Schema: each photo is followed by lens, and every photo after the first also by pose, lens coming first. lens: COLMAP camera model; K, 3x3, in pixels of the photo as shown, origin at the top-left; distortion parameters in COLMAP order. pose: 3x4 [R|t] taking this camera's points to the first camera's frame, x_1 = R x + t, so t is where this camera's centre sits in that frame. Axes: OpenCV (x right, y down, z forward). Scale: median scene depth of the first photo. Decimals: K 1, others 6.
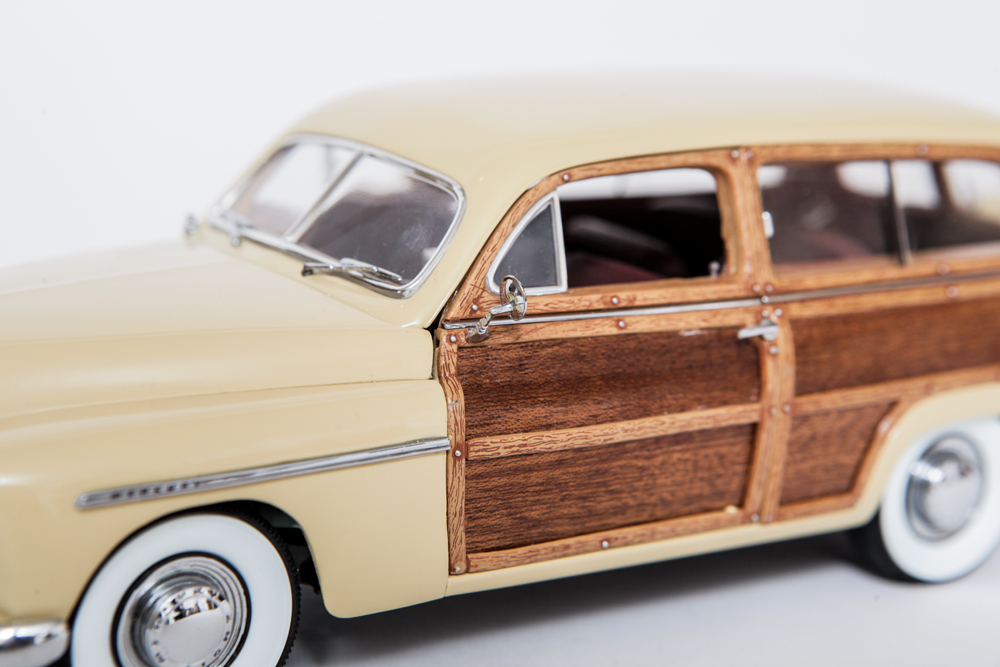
lens RADIAL K [[1814.9, 0, 500.0], [0, 1814.9, 333.5], [0, 0, 1]] dist [0.271964, 0.037577]
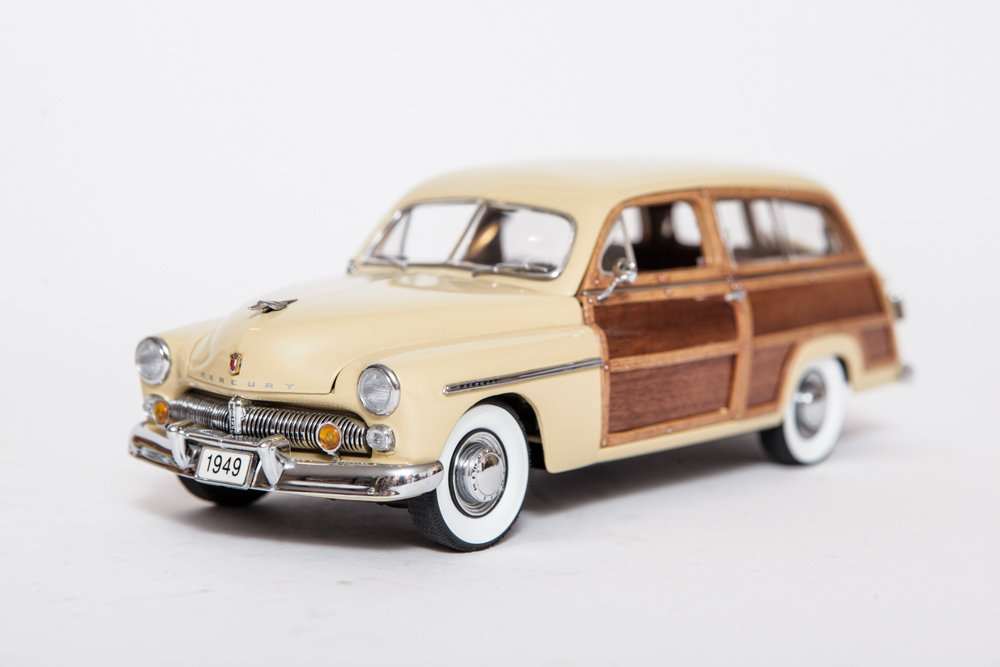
lens RADIAL K [[1814.9, 0, 500.0], [0, 1814.9, 333.5], [0, 0, 1]] dist [0.271964, 0.037577]
pose [[0.944852, -0.064509, 0.321081, -0.603555], [0.102189, 0.989531, -0.101906, 0.182290], [-0.311146, 0.129097, 0.941553, -0.485604]]
